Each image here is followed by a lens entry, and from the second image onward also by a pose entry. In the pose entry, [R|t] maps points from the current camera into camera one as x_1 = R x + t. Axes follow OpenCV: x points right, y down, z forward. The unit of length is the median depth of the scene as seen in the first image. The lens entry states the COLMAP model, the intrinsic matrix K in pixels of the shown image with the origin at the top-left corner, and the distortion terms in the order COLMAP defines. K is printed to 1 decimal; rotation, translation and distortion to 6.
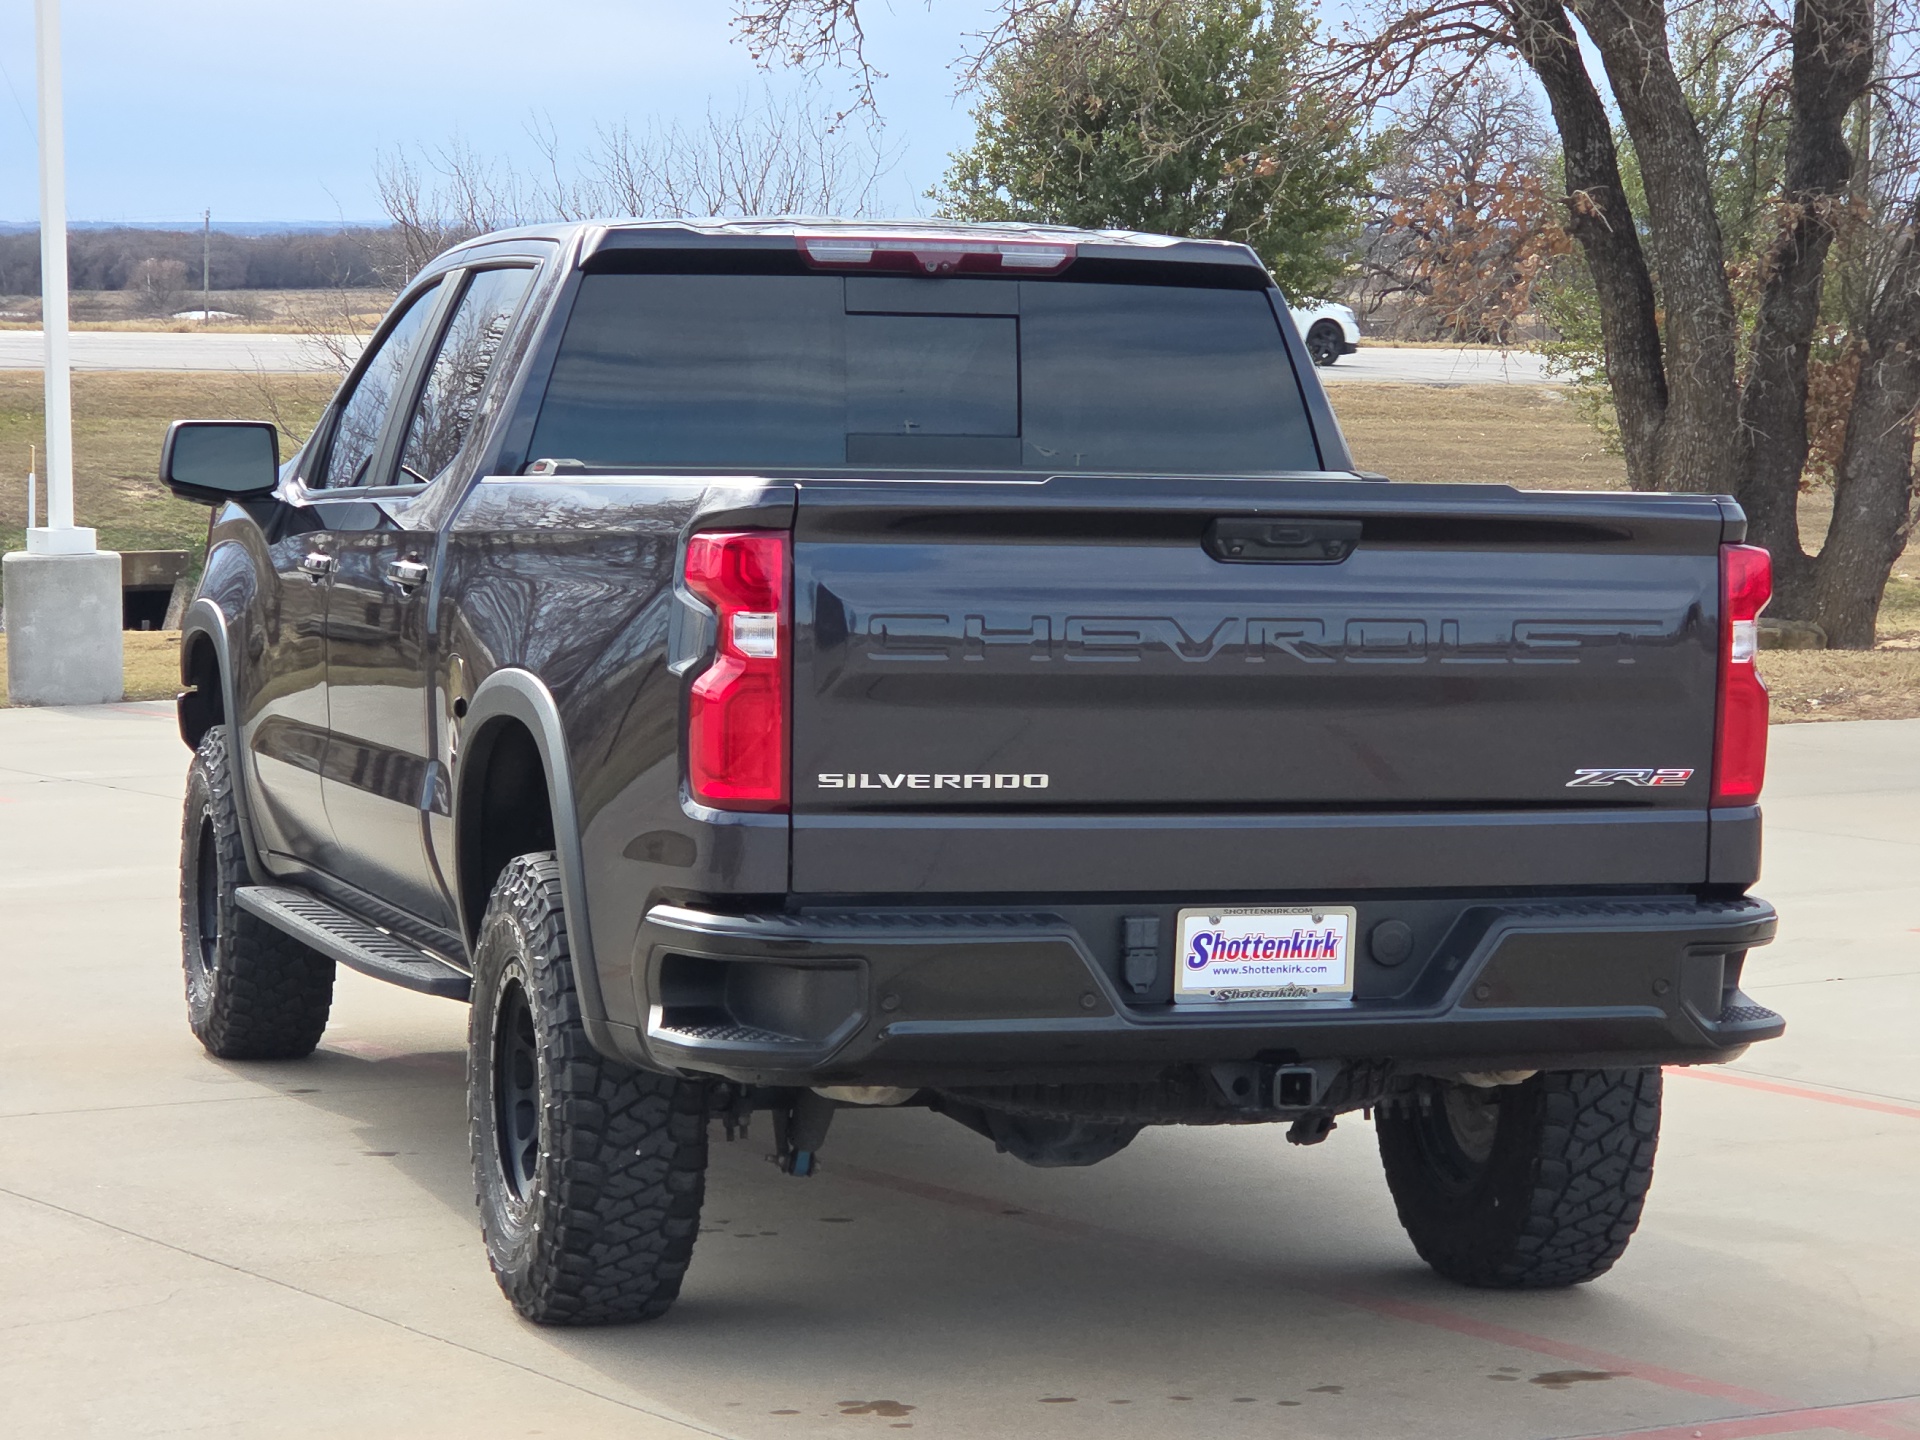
lens RADIAL K [[5006.3, 0, 960.0], [0, 5006.3, 720.0], [0, 0, 1]] dist [-1.001142, 22.171467]
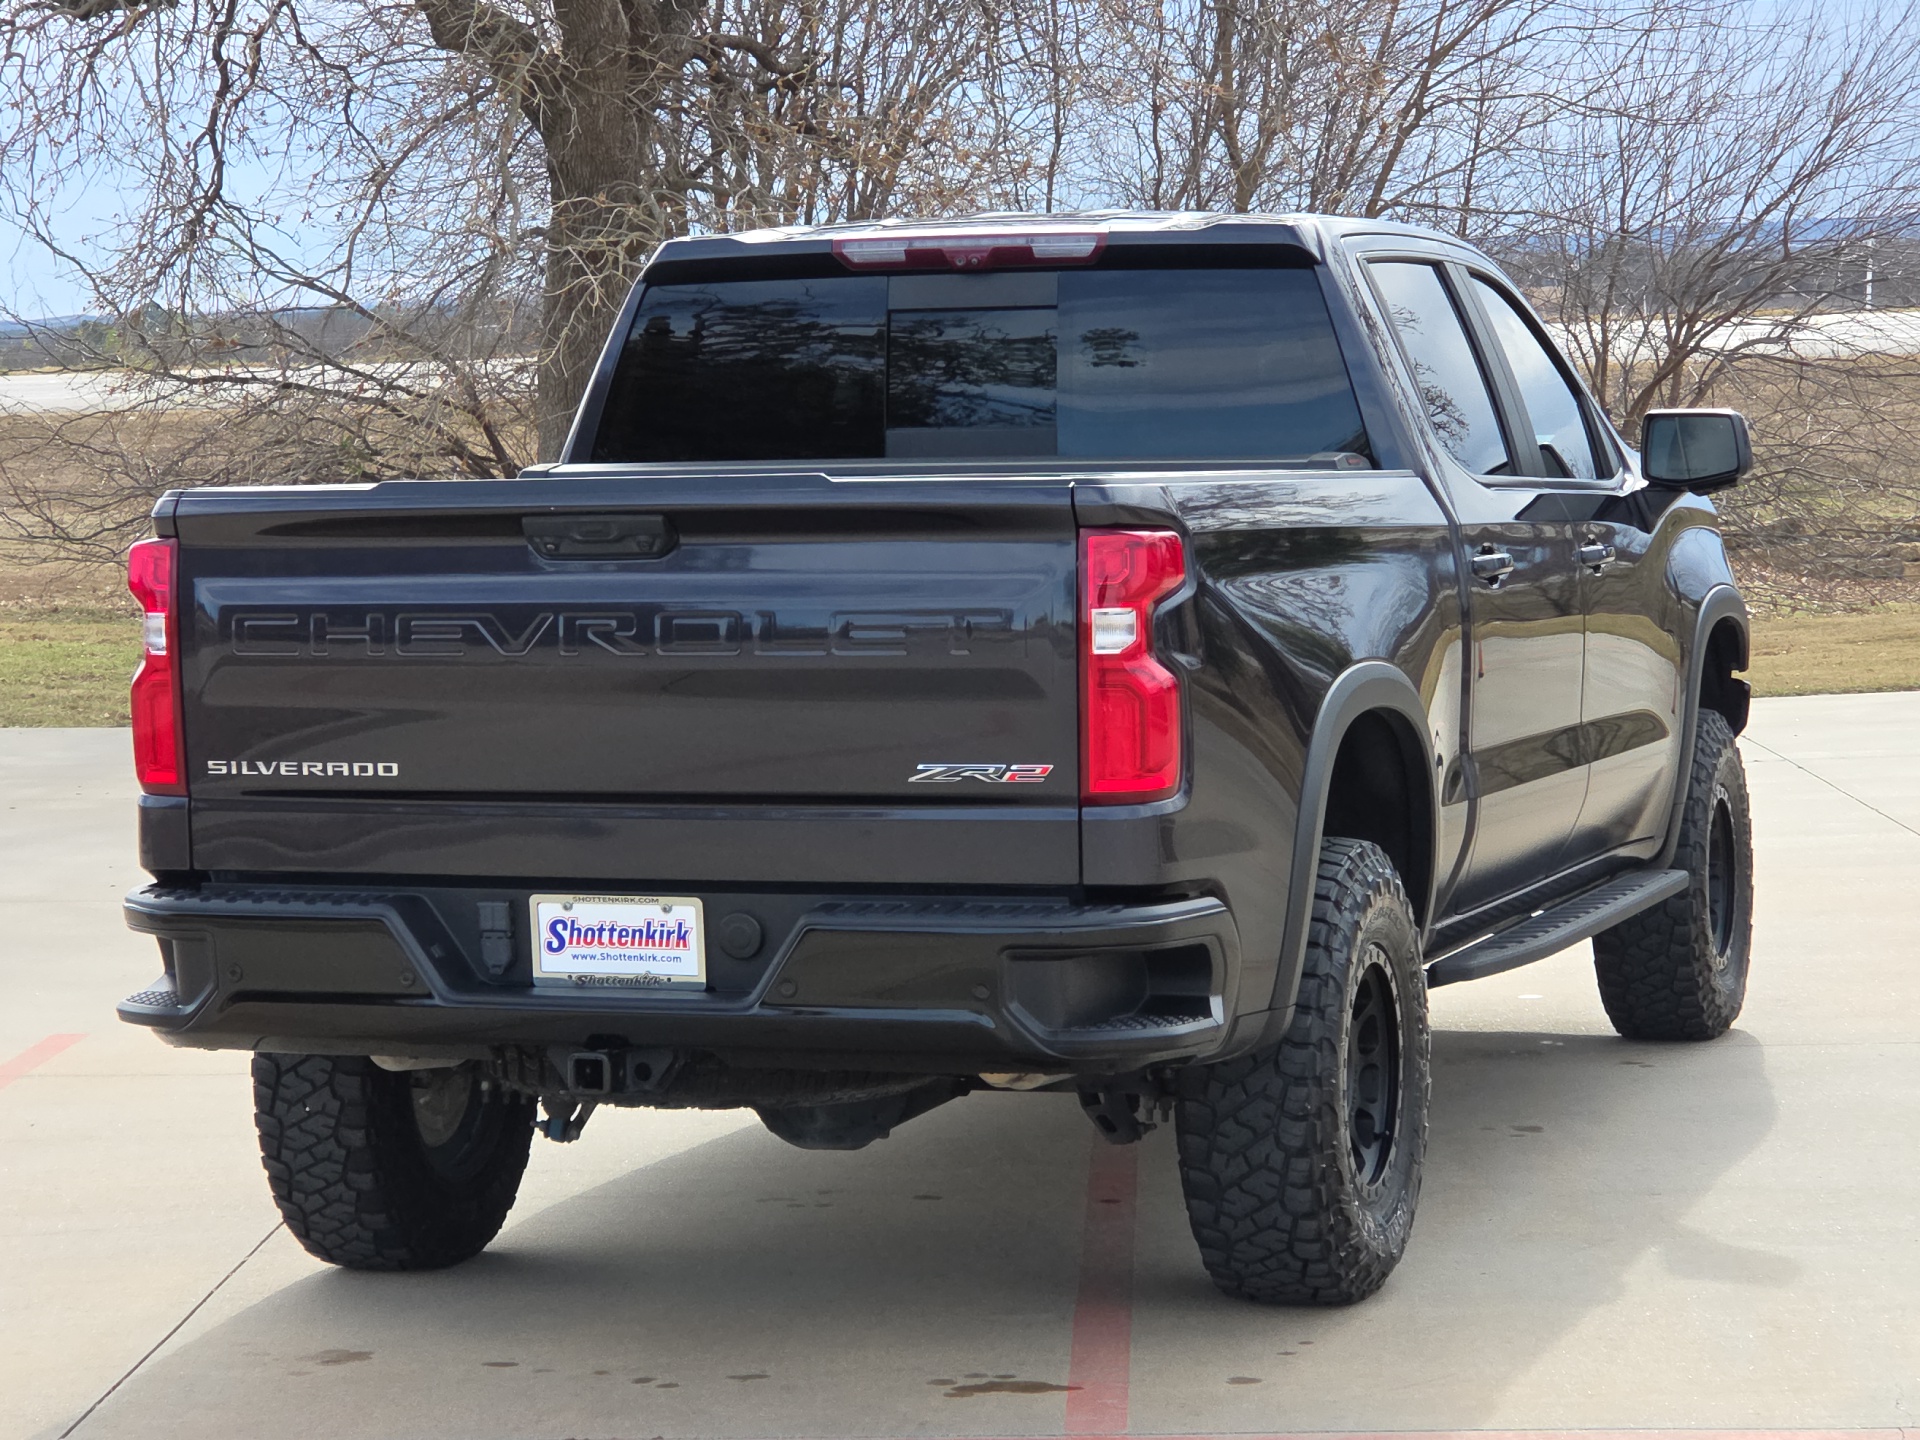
lens RADIAL K [[5006.3, 0, 960.0], [0, 5006.3, 720.0], [0, 0, 1]] dist [-1.001142, 22.171467]
pose [[0.817970, 0.004185, -0.575245, 0.700519], [-0.001096, 0.999983, 0.005717, -0.004331], [0.575260, -0.004046, 0.817961, 0.205006]]
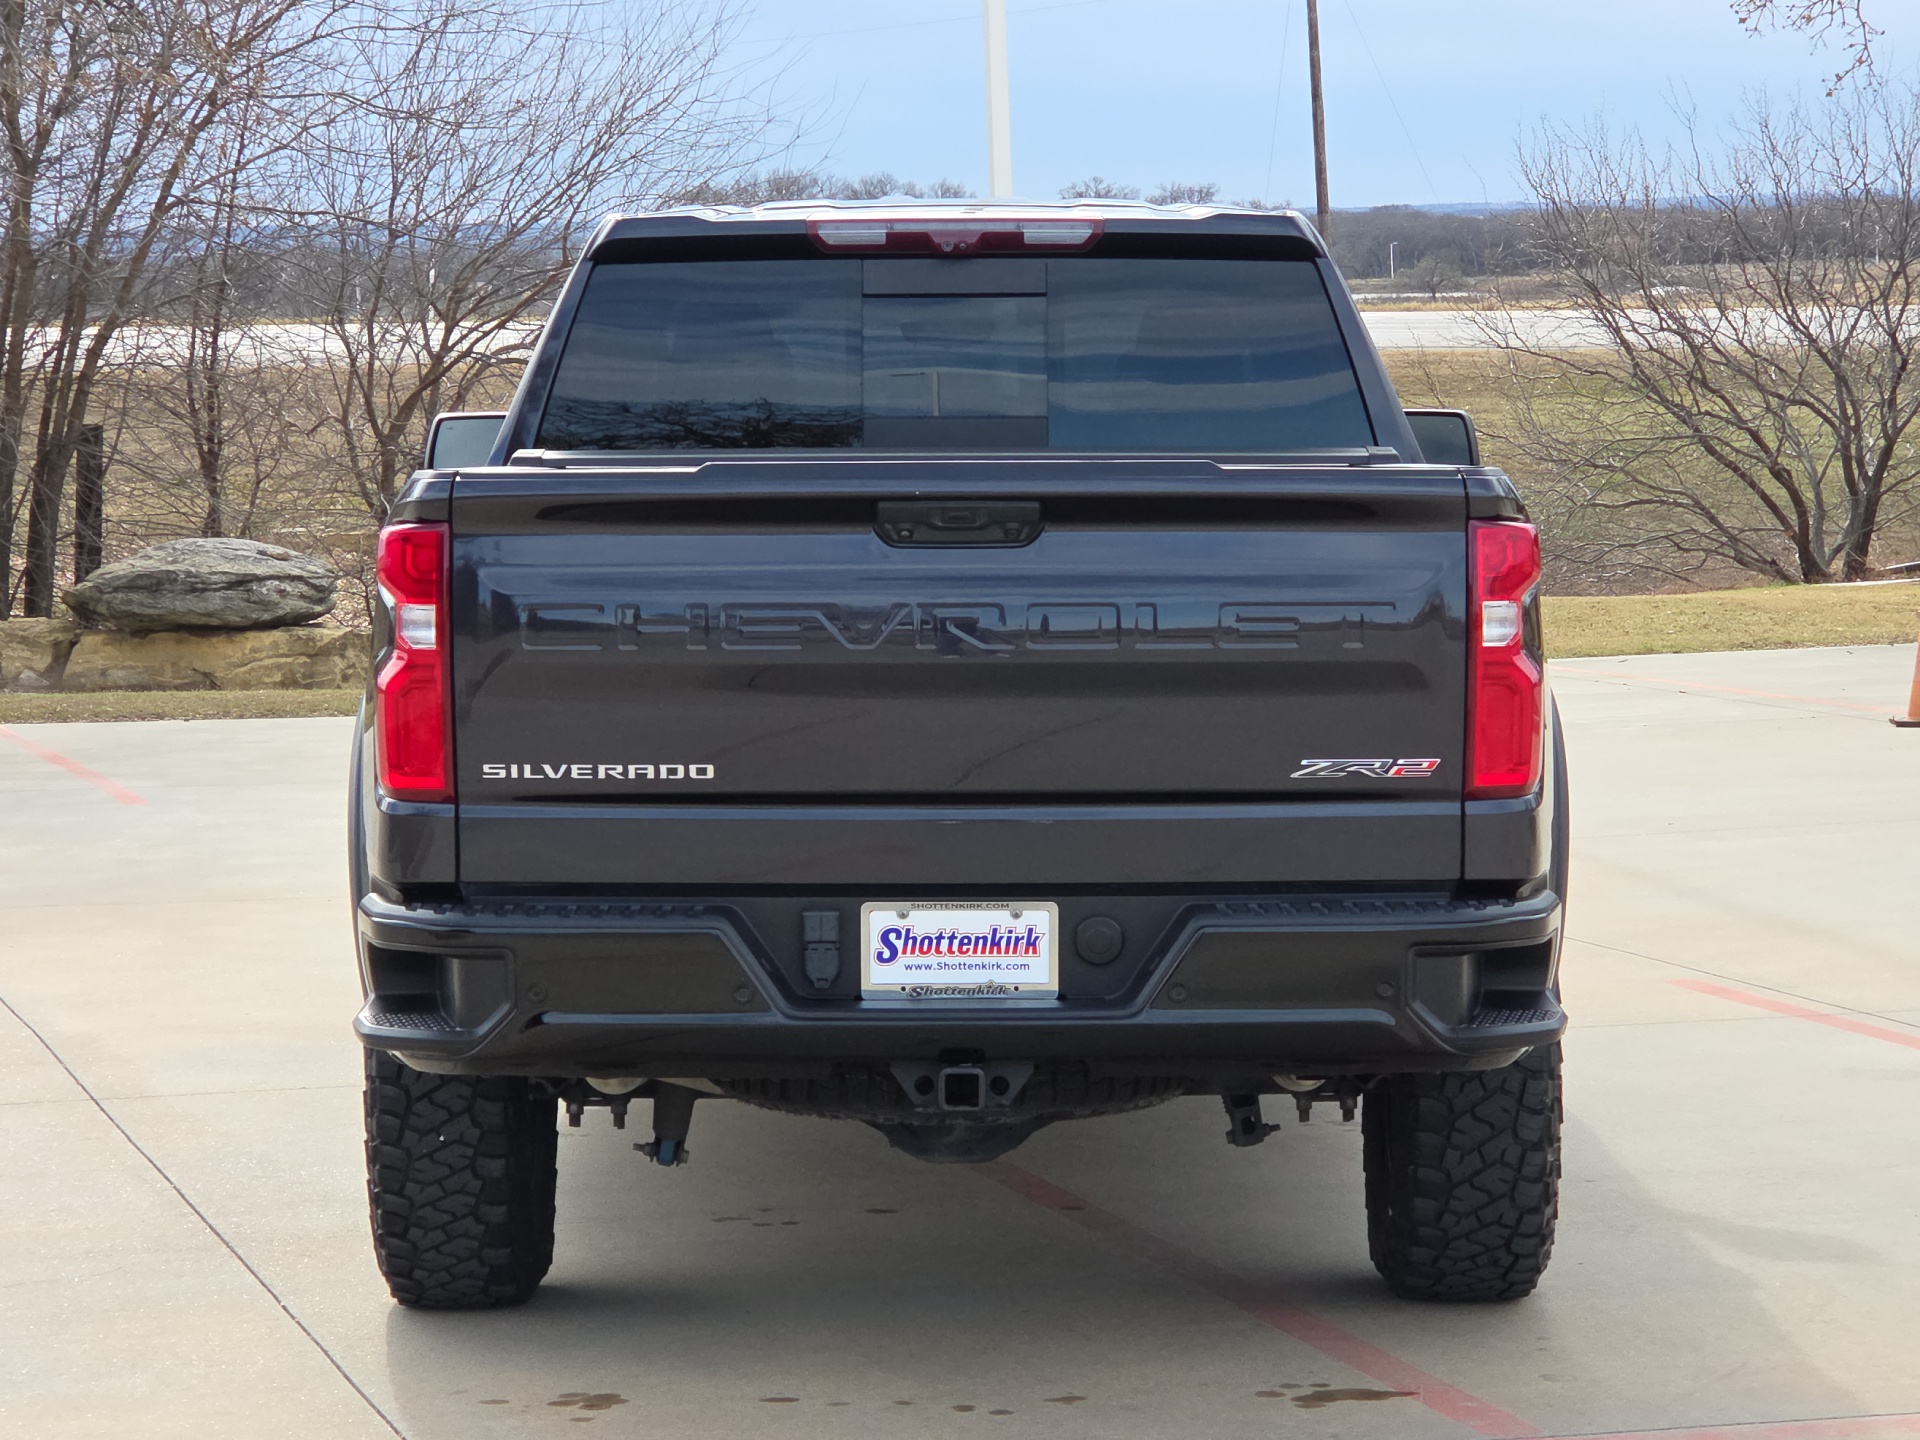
lens RADIAL K [[5006.3, 0, 960.0], [0, 5006.3, 720.0], [0, 0, 1]] dist [-1.001142, 22.171467]
pose [[0.957817, -0.002209, -0.287369, 0.338700], [0.003694, 0.999982, 0.004623, -0.002286], [0.287354, -0.005490, 0.957809, 0.068327]]
